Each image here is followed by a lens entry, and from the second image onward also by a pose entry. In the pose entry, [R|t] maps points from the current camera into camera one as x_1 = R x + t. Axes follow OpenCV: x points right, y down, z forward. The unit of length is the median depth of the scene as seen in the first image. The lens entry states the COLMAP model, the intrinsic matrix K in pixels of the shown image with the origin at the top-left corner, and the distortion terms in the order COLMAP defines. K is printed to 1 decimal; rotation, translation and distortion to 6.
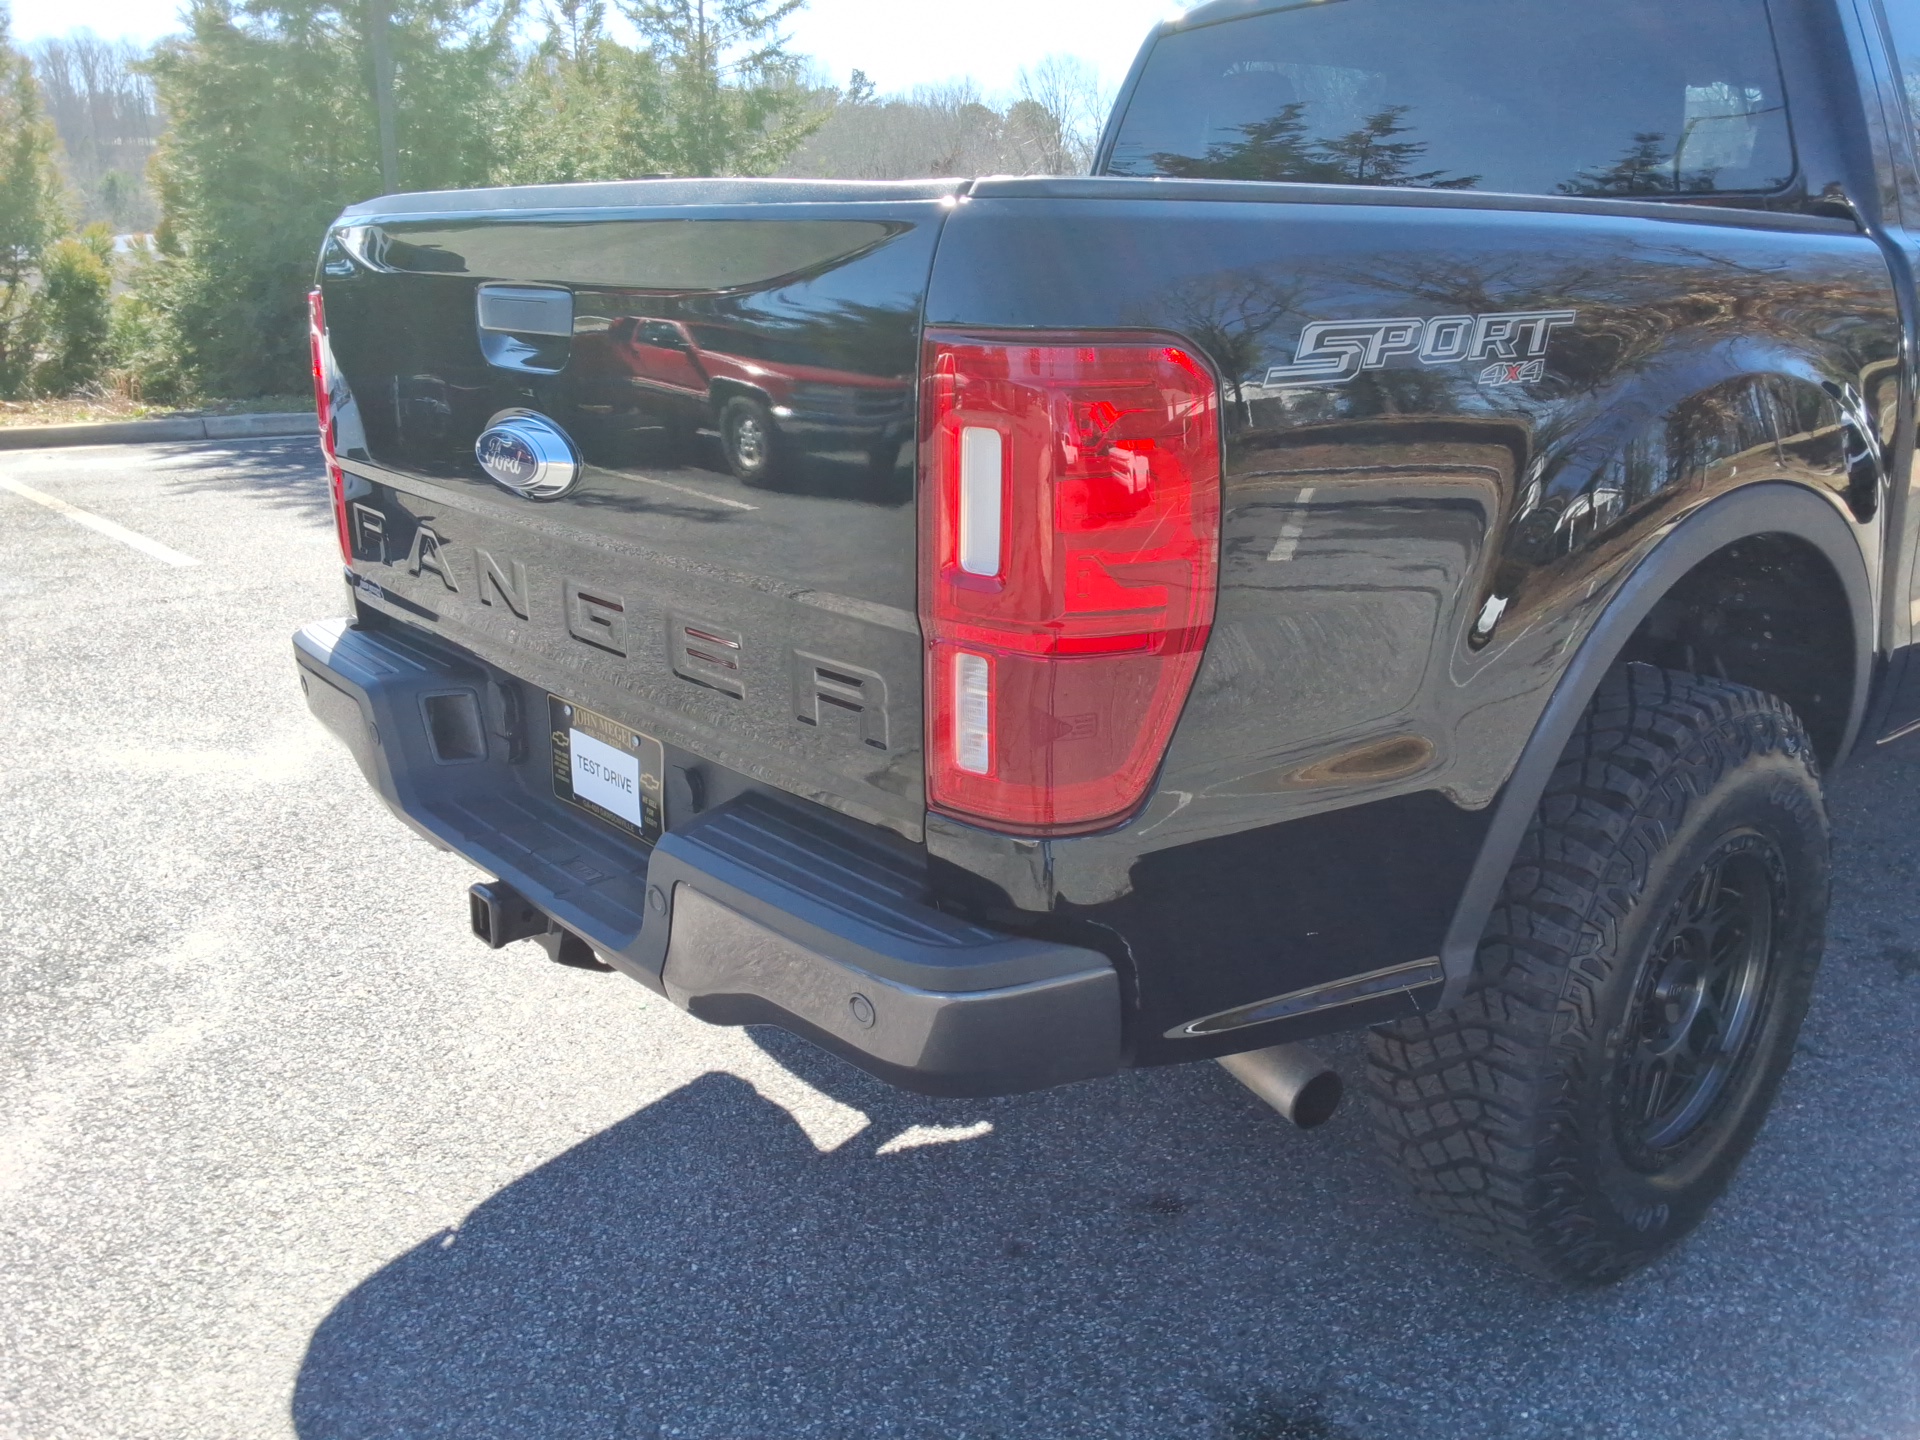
lens RADIAL K [[1539.3, 0, 970.2], [0, 1539.3, 702.7], [0, 0, 1]] dist [0.114570, -0.187590]
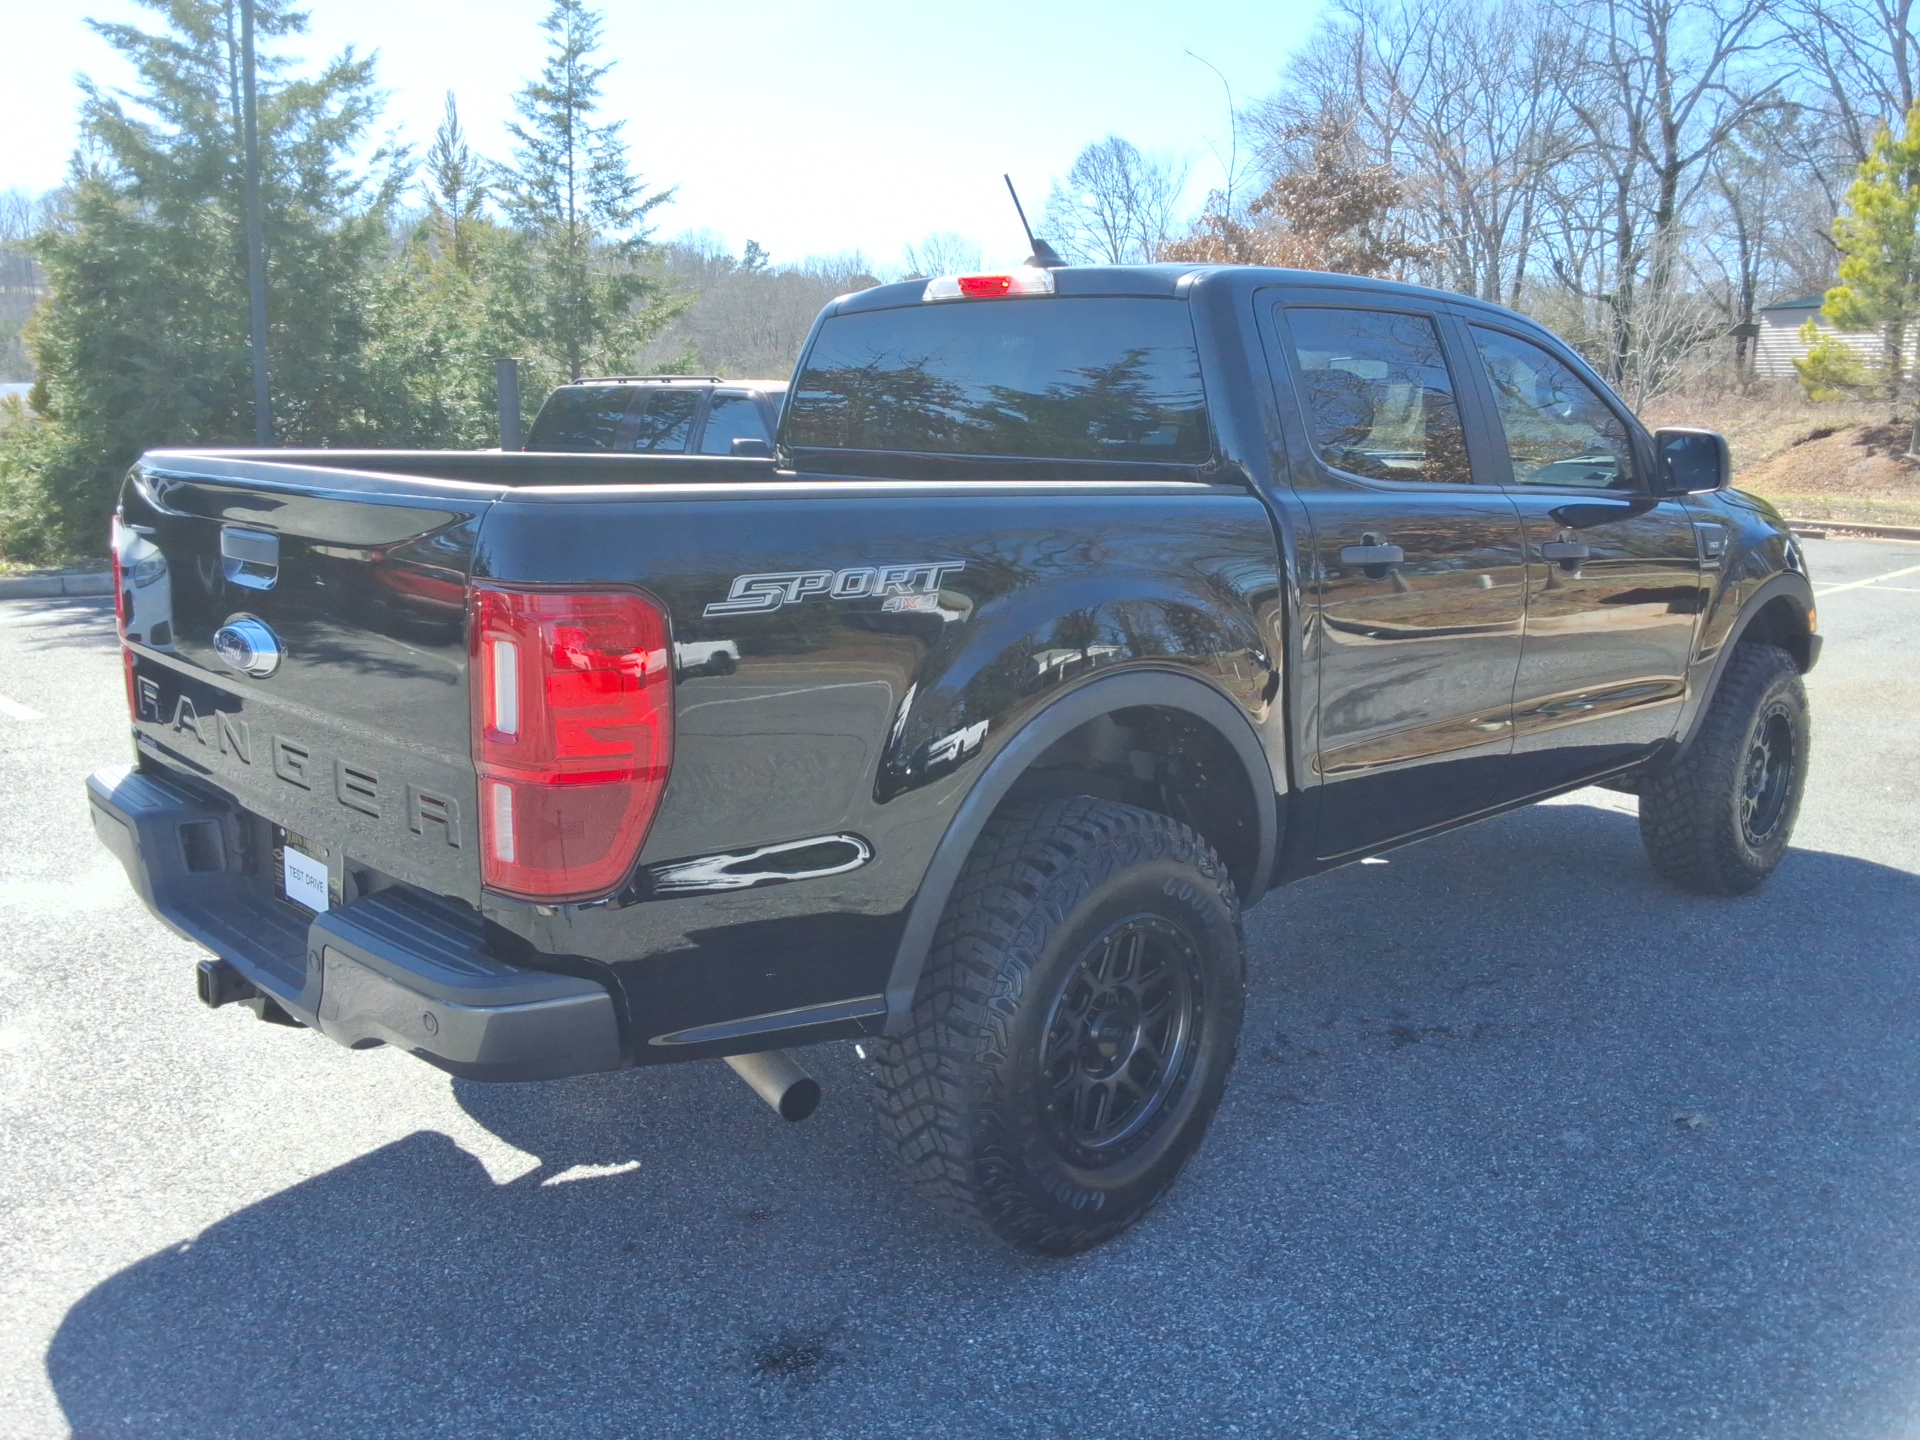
lens RADIAL K [[1539.3, 0, 970.2], [0, 1539.3, 702.7], [0, 0, 1]] dist [0.114570, -0.187590]
pose [[0.997606, 0.004333, 0.069018, 0.196632], [0.002412, 0.995248, -0.097345, 0.021823], [-0.069112, 0.097279, 0.992855, -0.323541]]
